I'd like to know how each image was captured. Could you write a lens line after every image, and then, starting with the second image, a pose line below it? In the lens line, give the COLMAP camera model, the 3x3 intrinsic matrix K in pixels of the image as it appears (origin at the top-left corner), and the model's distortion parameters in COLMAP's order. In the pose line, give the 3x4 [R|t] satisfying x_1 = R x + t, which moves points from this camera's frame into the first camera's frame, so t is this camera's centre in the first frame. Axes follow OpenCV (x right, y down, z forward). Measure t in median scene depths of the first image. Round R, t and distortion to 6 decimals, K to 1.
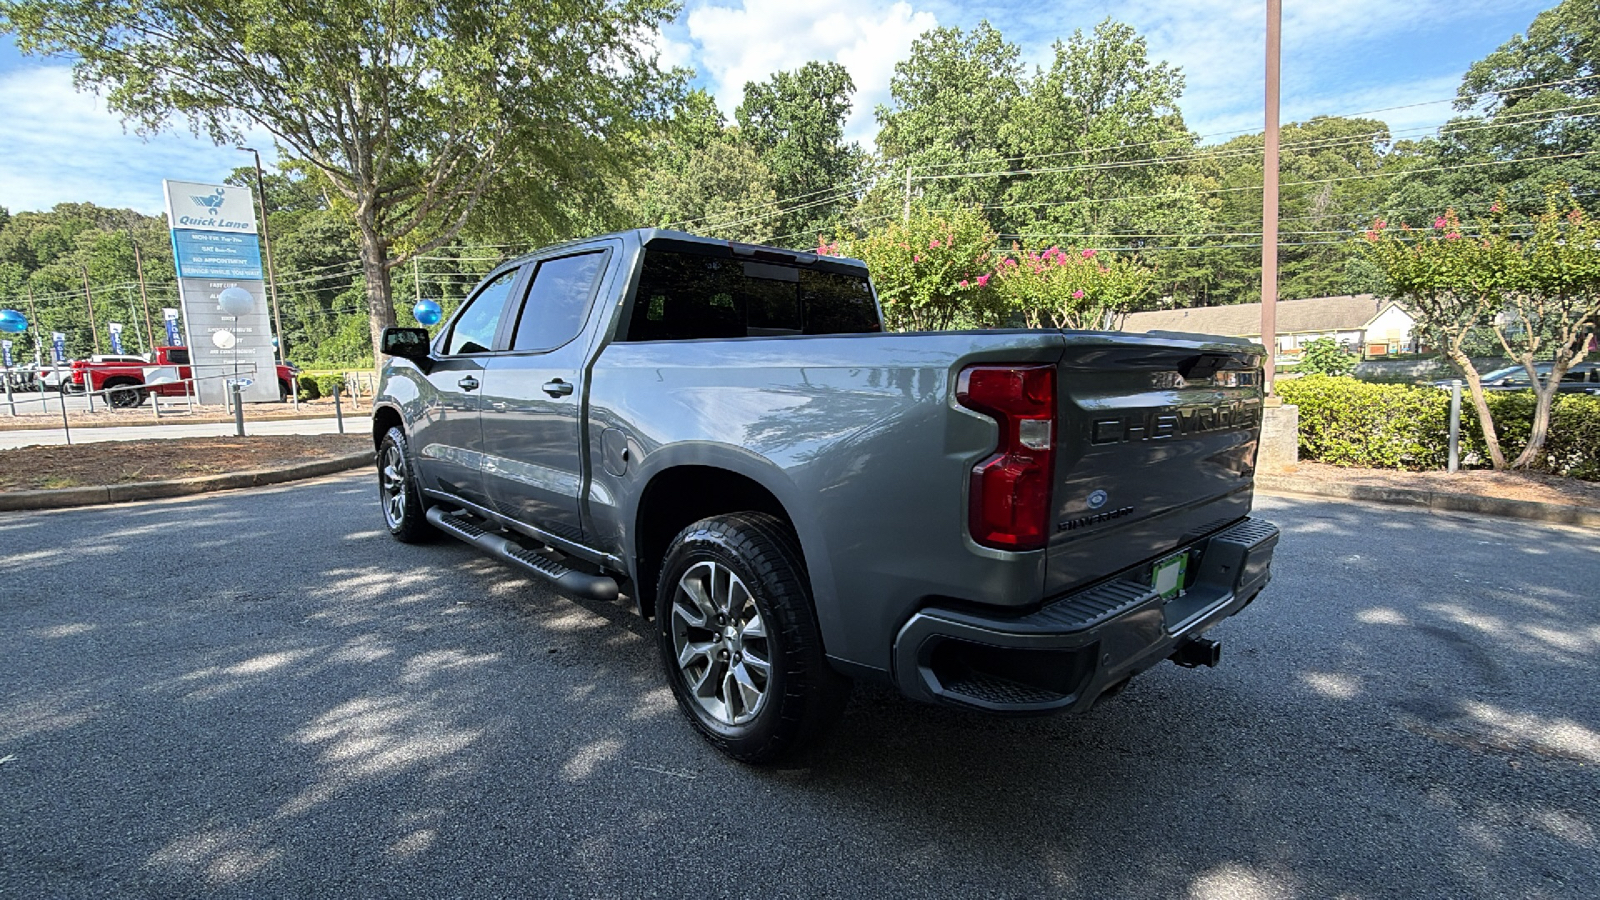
lens RADIAL K [[735.3, 0, 801.2], [0, 735.3, 448.7], [0, 0, 1]] dist [0.002819, -0.000836]
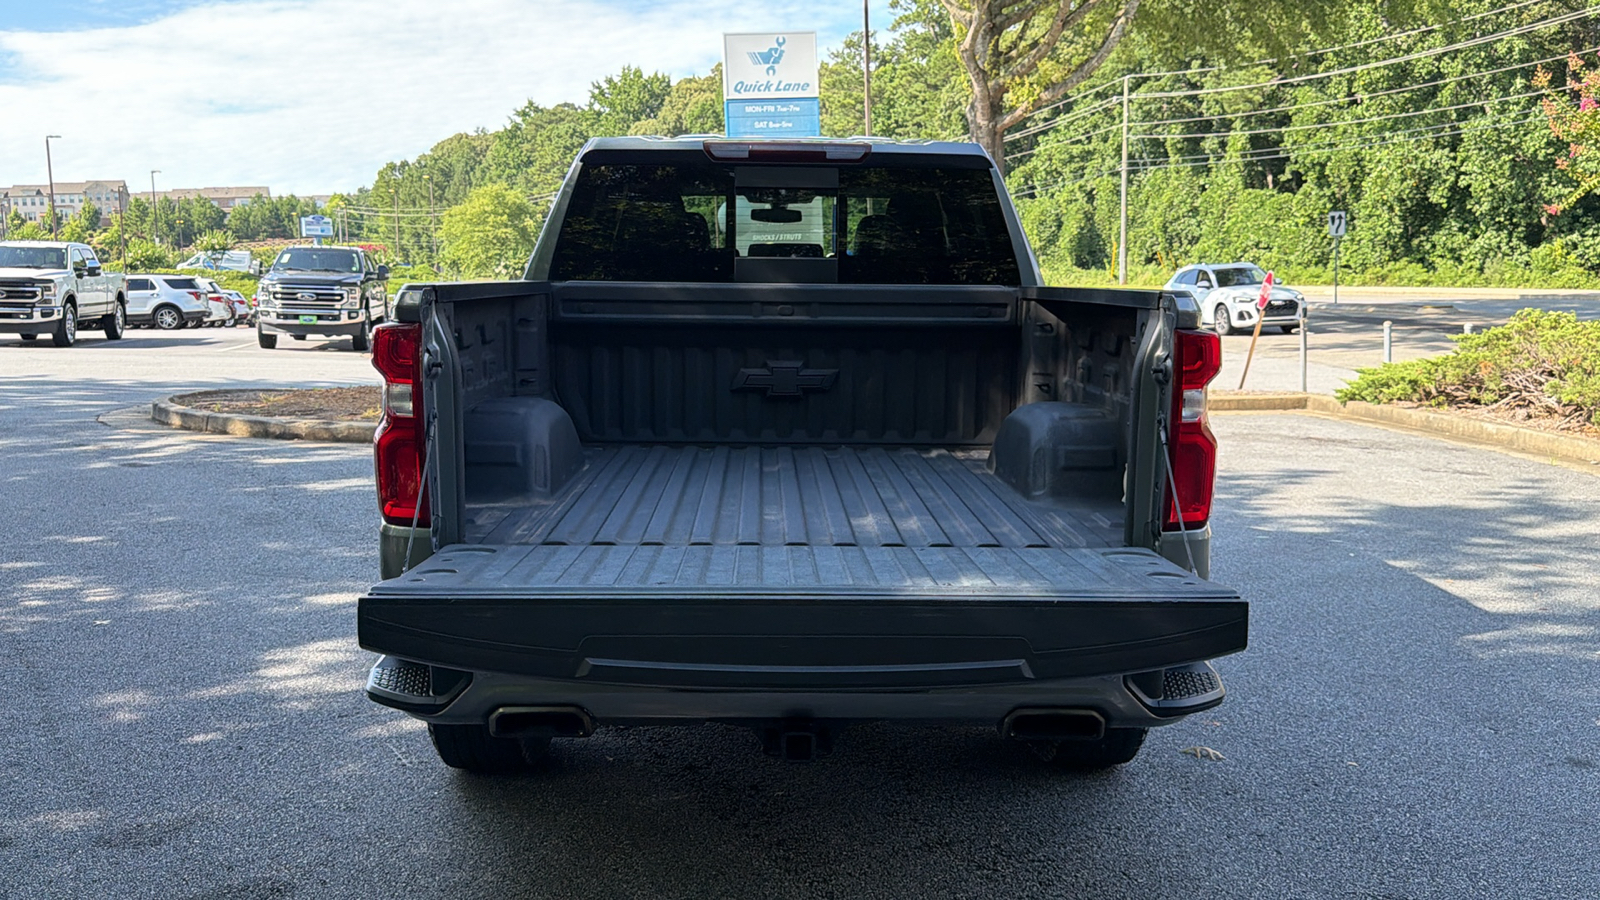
lens RADIAL K [[1380.6, 0, 787.5], [0, 1380.6, 458.4], [0, 0, 1]] dist [0.131668, -0.270960]
pose [[0.742820, 0.089376, -0.663498, 0.109580], [-0.080498, 0.995782, 0.044014, -0.003481], [0.664634, 0.020716, 0.746882, -0.001377]]
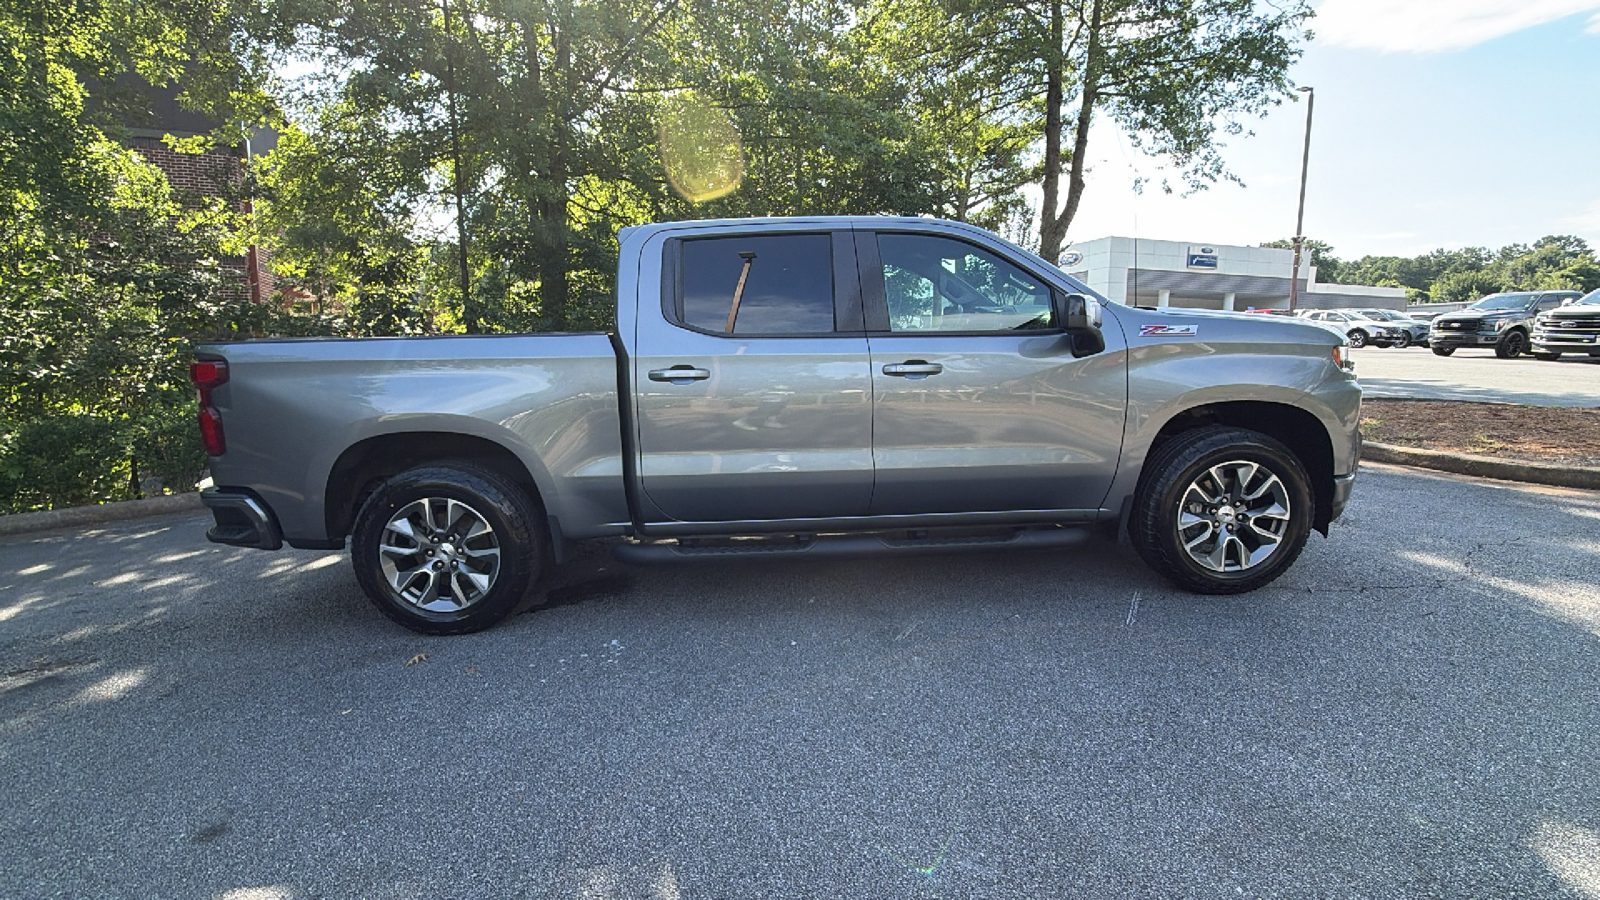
lens RADIAL K [[727.4, 0, 808.9], [0, 727.4, 453.6], [0, 0, 1]] dist [0.000866, -0.000462]
pose [[-0.652319, 0.144263, -0.744089, 0.084515], [-0.062332, 0.968183, 0.242355, -0.031051], [0.755377, 0.204473, -0.622572, 0.243304]]
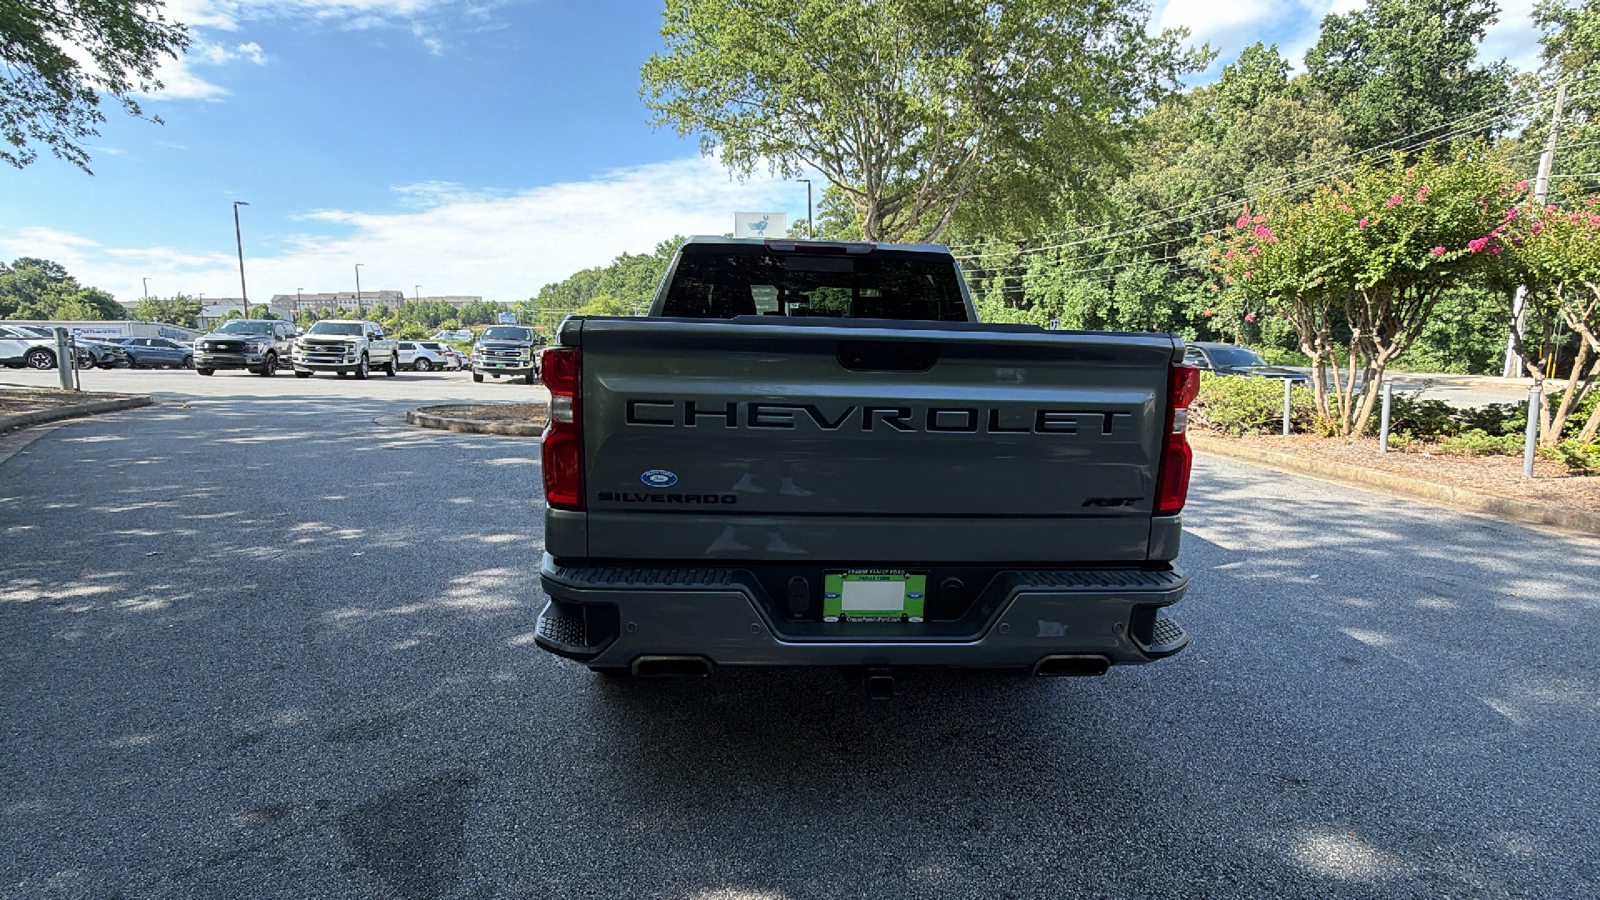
lens RADIAL K [[735.3, 0, 801.2], [0, 735.3, 448.7], [0, 0, 1]] dist [0.002819, -0.000836]
pose [[0.778401, 0.099728, -0.619795, 0.075187], [-0.093018, 0.994725, 0.043235, -0.002183], [0.620838, 0.023998, 0.783572, 0.019400]]
